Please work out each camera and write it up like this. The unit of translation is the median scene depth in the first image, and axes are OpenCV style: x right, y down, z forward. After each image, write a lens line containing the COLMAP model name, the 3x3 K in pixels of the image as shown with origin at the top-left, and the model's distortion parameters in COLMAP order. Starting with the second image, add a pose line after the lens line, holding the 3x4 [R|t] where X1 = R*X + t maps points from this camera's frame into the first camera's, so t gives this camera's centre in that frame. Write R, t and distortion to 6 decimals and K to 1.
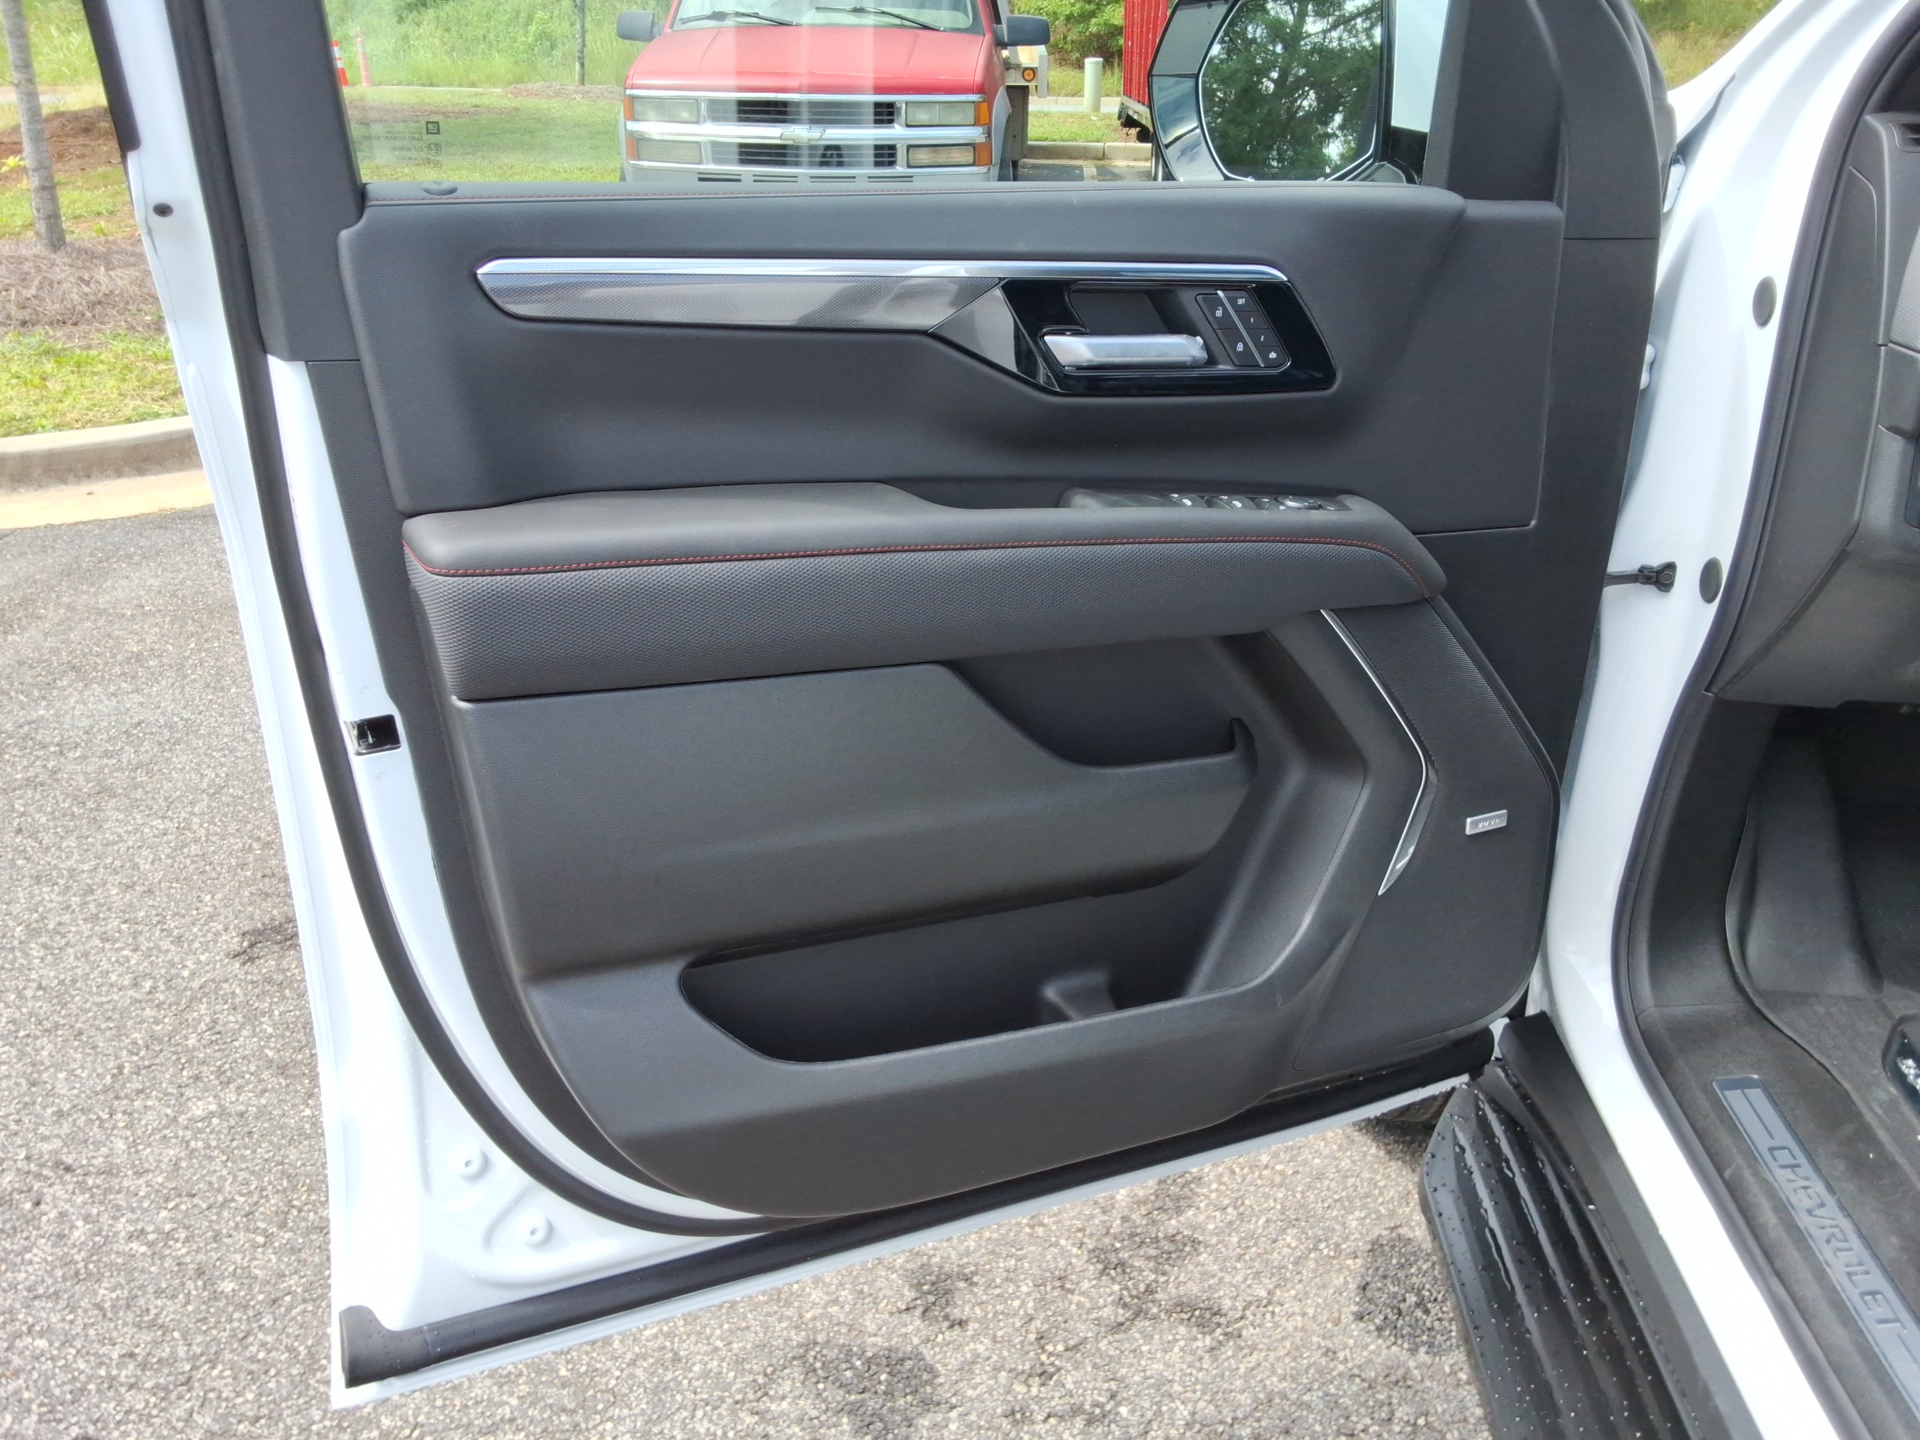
lens RADIAL K [[1547.4, 0, 963.6], [0, 1547.4, 693.9], [0, 0, 1]] dist [0.109054, -0.176452]
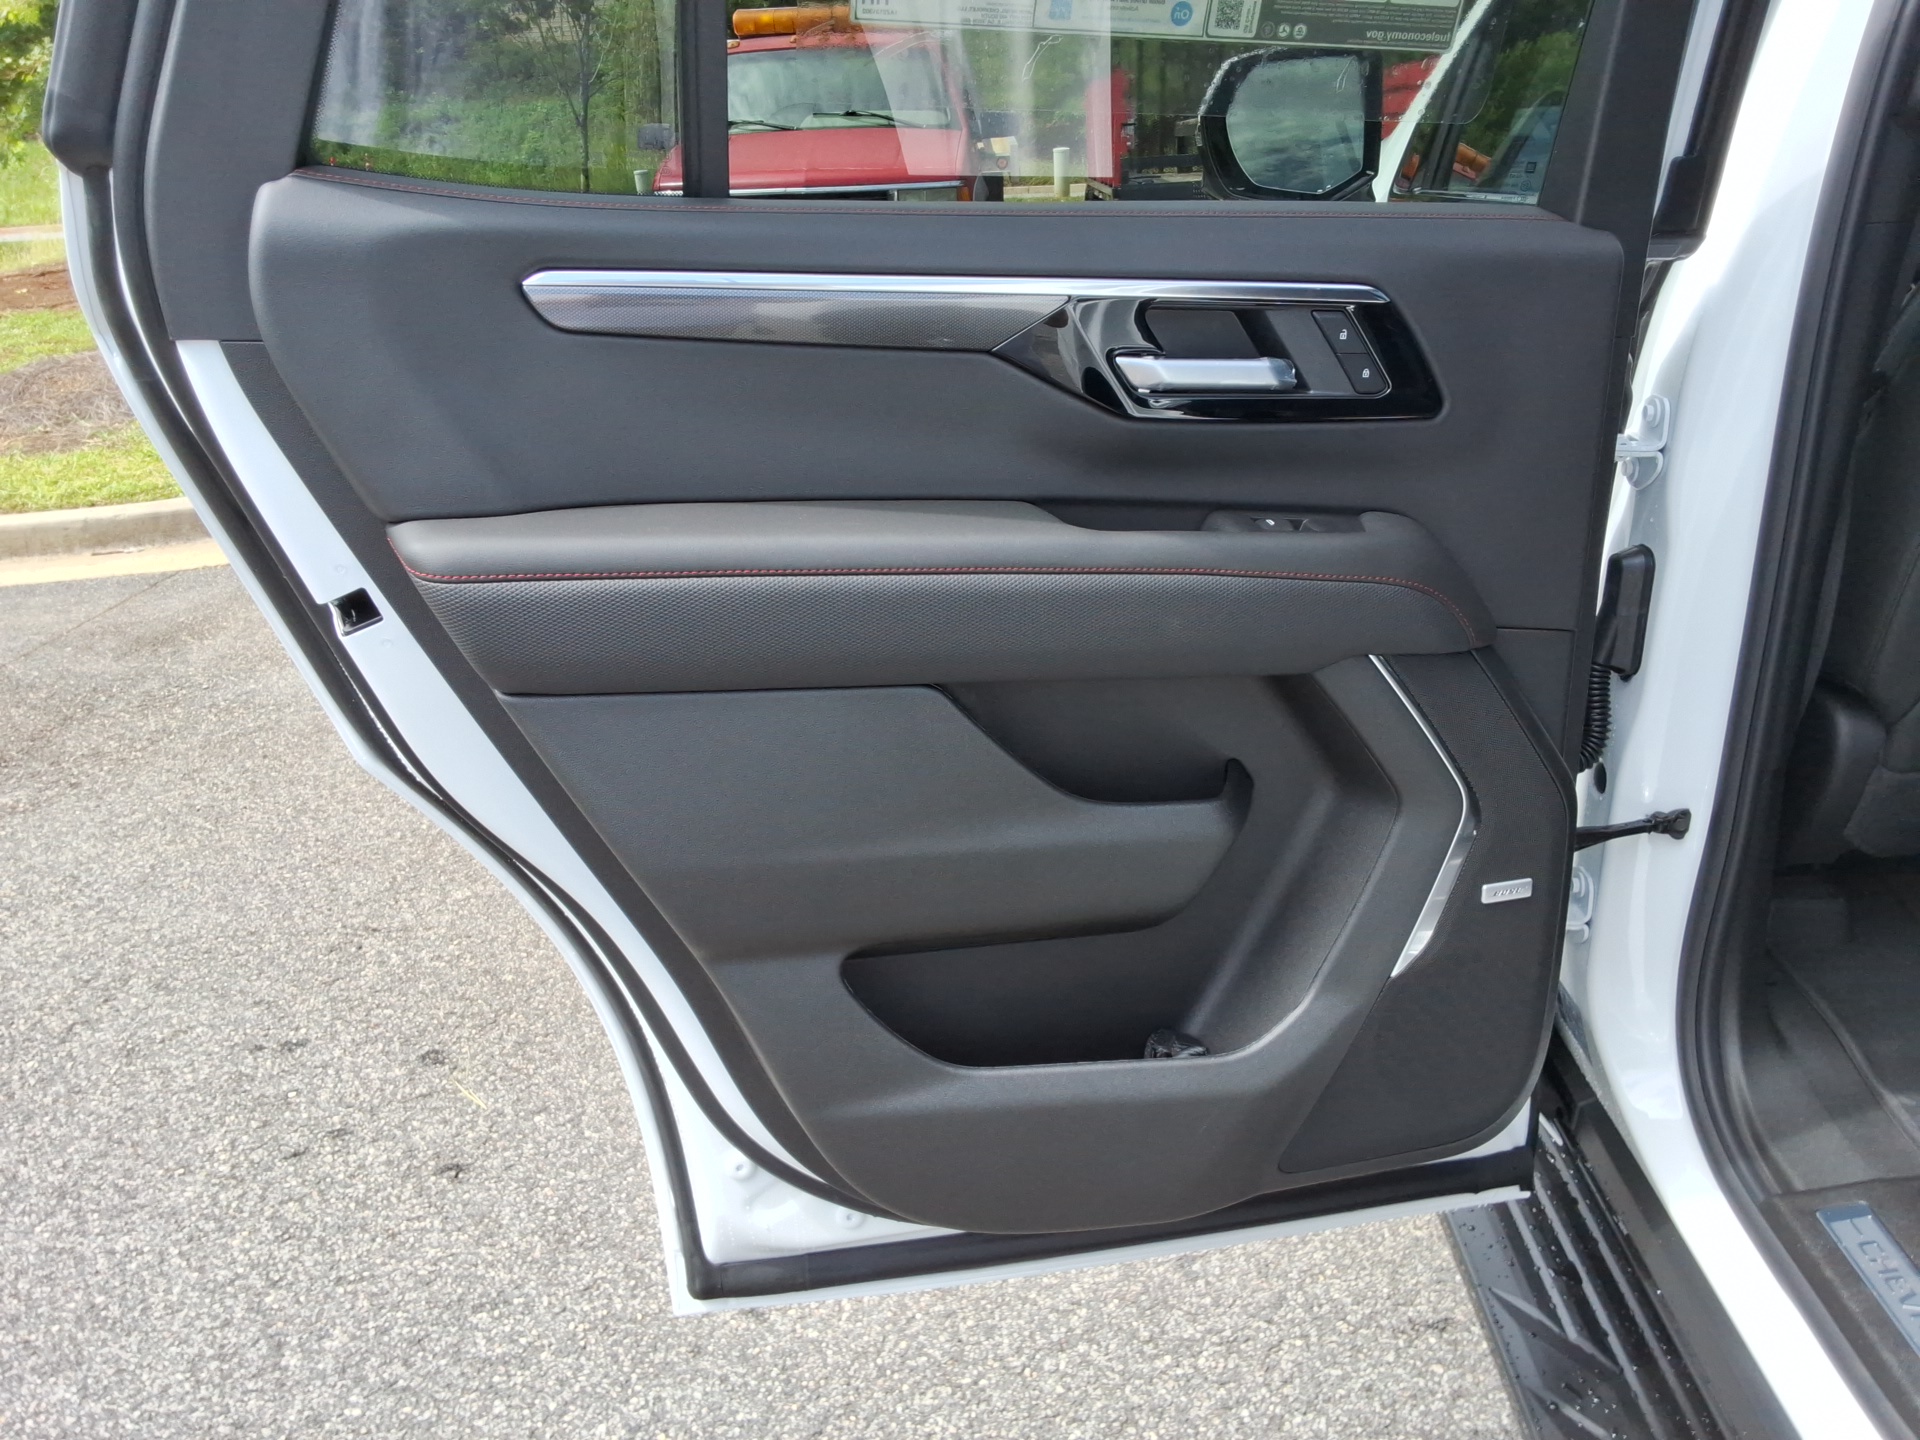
lens RADIAL K [[1547.4, 0, 961.4], [0, 1547.4, 701.2], [0, 0, 1]] dist [0.109054, -0.176452]
pose [[0.998762, -0.049739, -0.001049, -0.021413], [0.049626, 0.997544, -0.049437, 0.168324], [0.003505, 0.049324, 0.998777, -0.384646]]
